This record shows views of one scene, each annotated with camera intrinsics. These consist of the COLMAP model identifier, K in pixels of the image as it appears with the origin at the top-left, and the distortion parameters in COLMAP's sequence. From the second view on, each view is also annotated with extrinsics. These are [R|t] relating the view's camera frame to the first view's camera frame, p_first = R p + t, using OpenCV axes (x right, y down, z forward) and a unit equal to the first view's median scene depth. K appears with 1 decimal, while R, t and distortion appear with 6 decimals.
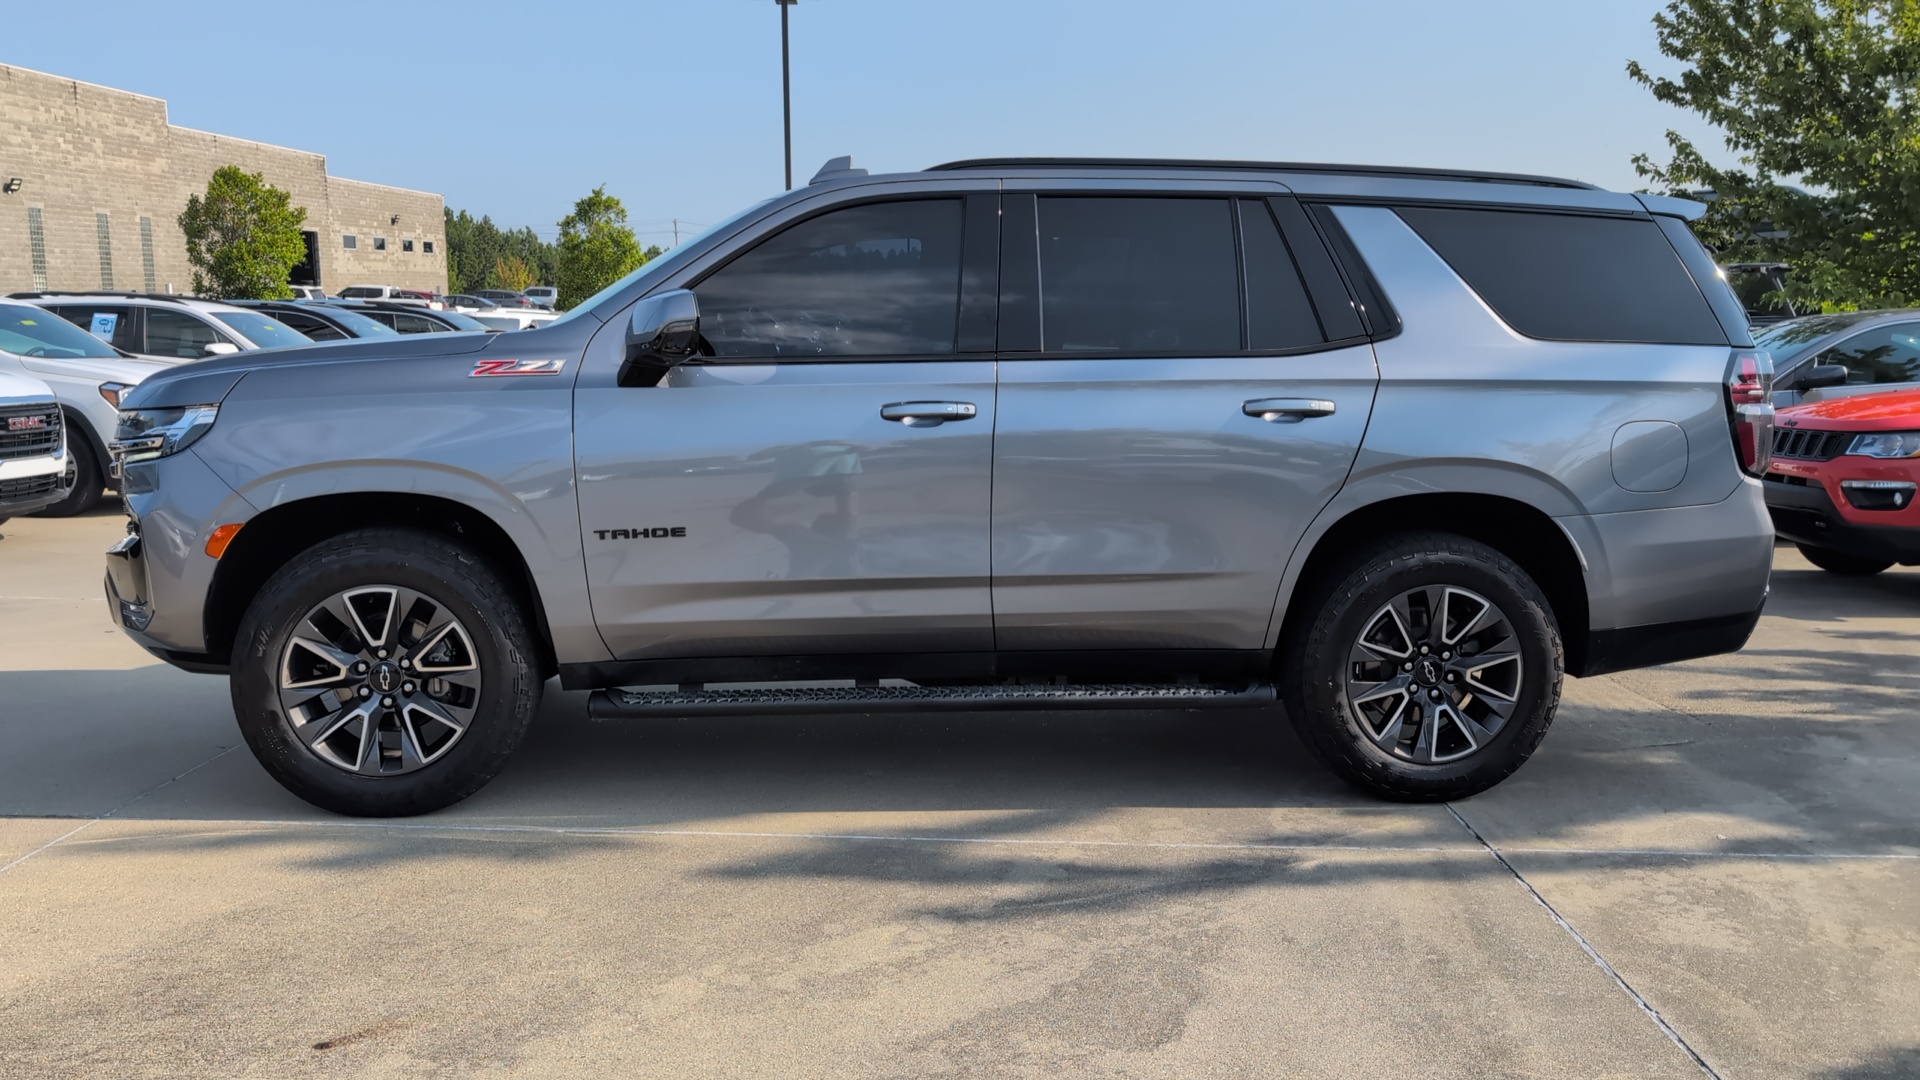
lens RADIAL K [[1607.4, 0, 947.1], [0, 1607.4, 559.0], [0, 0, 1]] dist [0.017559, -0.071594]
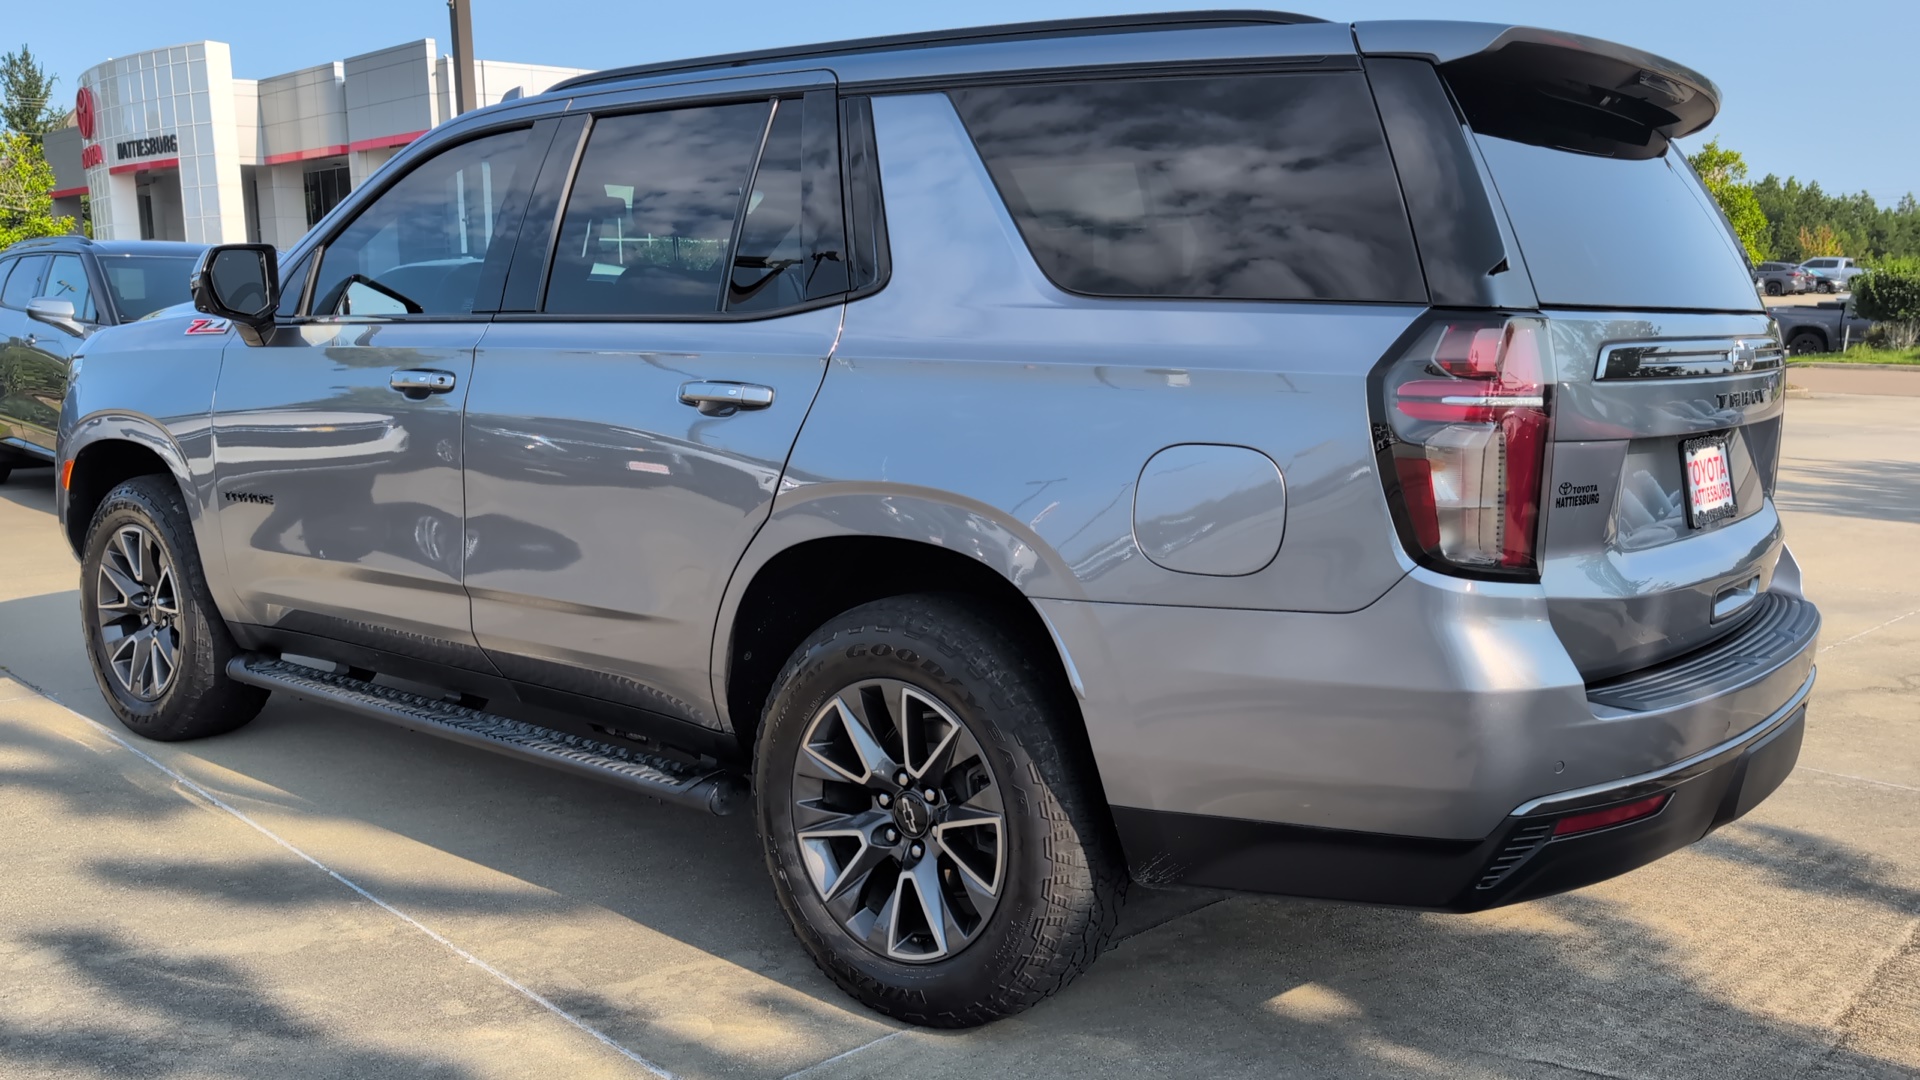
lens RADIAL K [[1607.4, 0, 946.0], [0, 1607.4, 536.9], [0, 0, 1]] dist [0.017559, -0.071594]
pose [[0.705381, 0.093431, -0.702644, 0.758542], [-0.093309, 0.994888, 0.038617, -0.066797], [0.702660, 0.038323, 0.710493, 0.558588]]
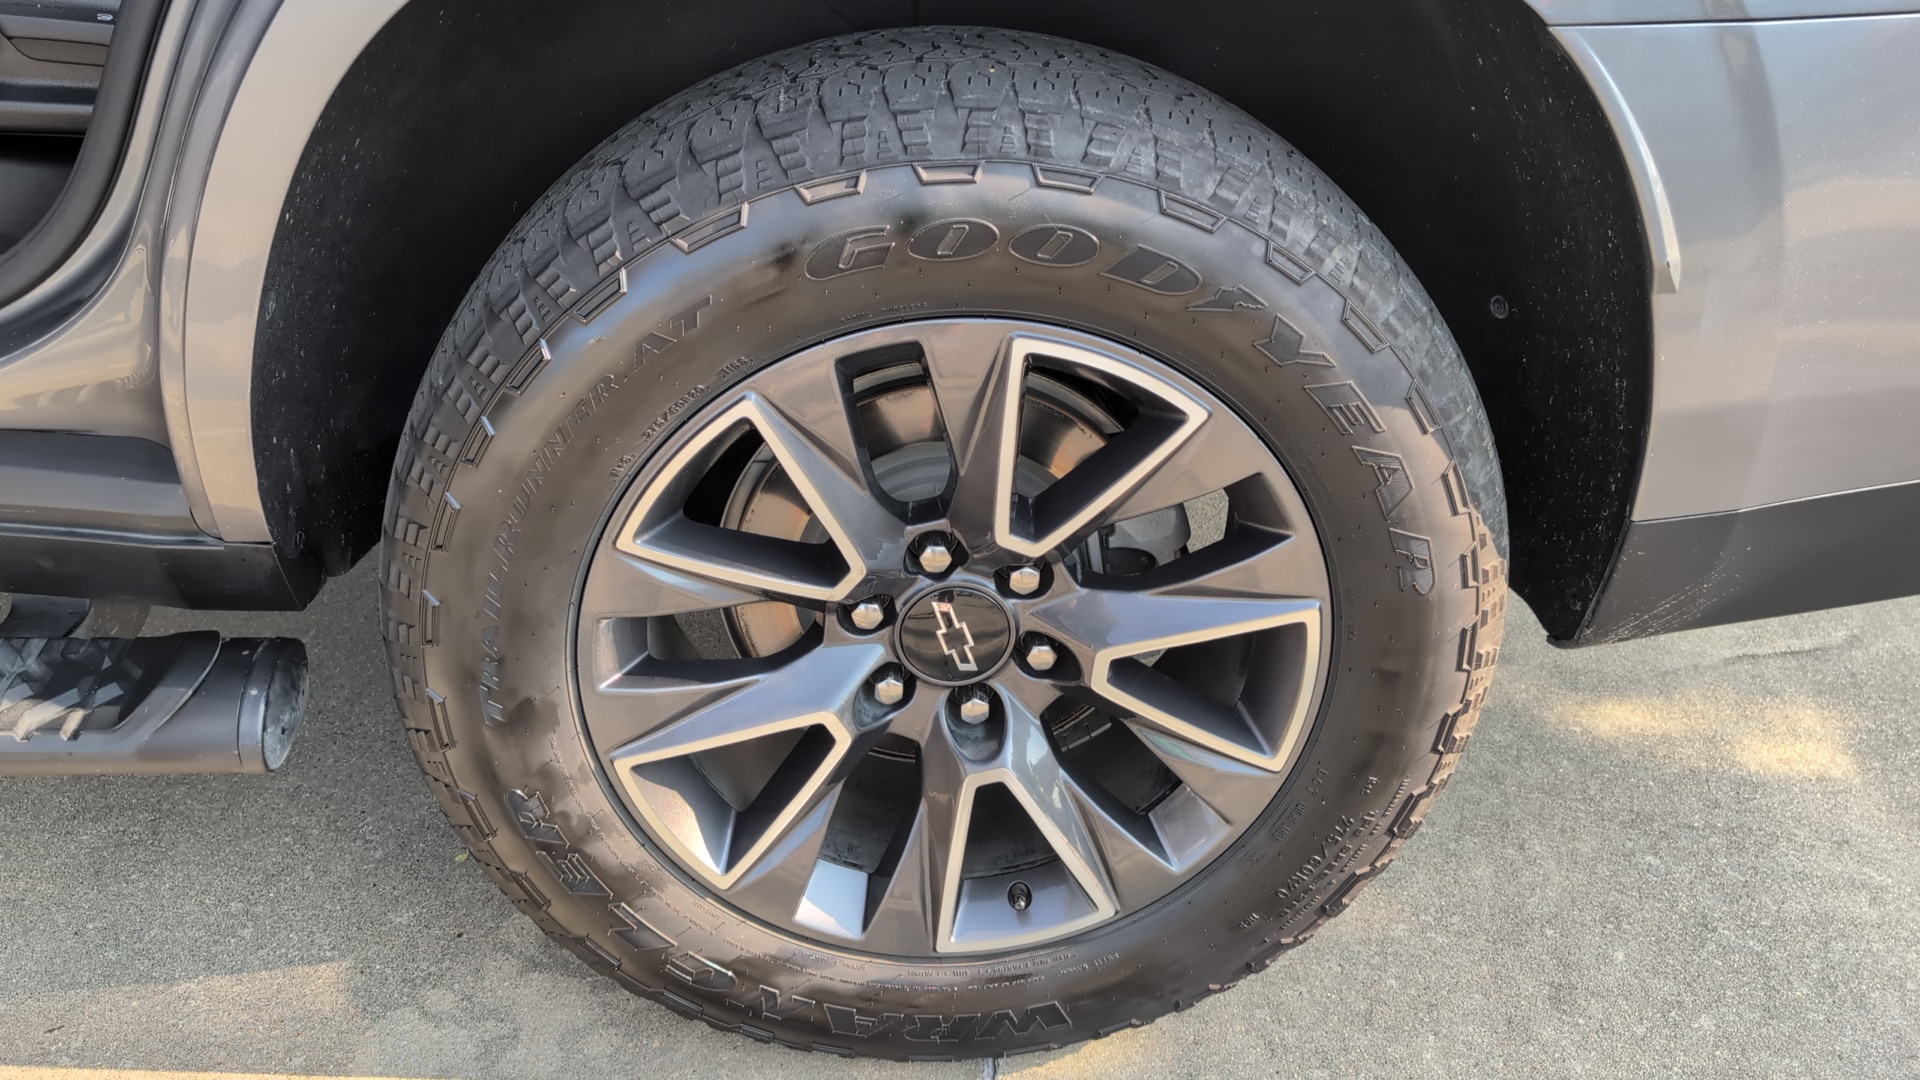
lens RADIAL K [[1607.4, 0, 960.0], [0, 1607.4, 535.3], [0, 0, 1]] dist [0.017559, -0.071594]
pose [[0.998619, 0.052518, -0.001103, 0.303786], [-0.048121, 0.923034, 0.381697, -0.039602], [0.021064, -0.381117, 0.924287, 0.786032]]
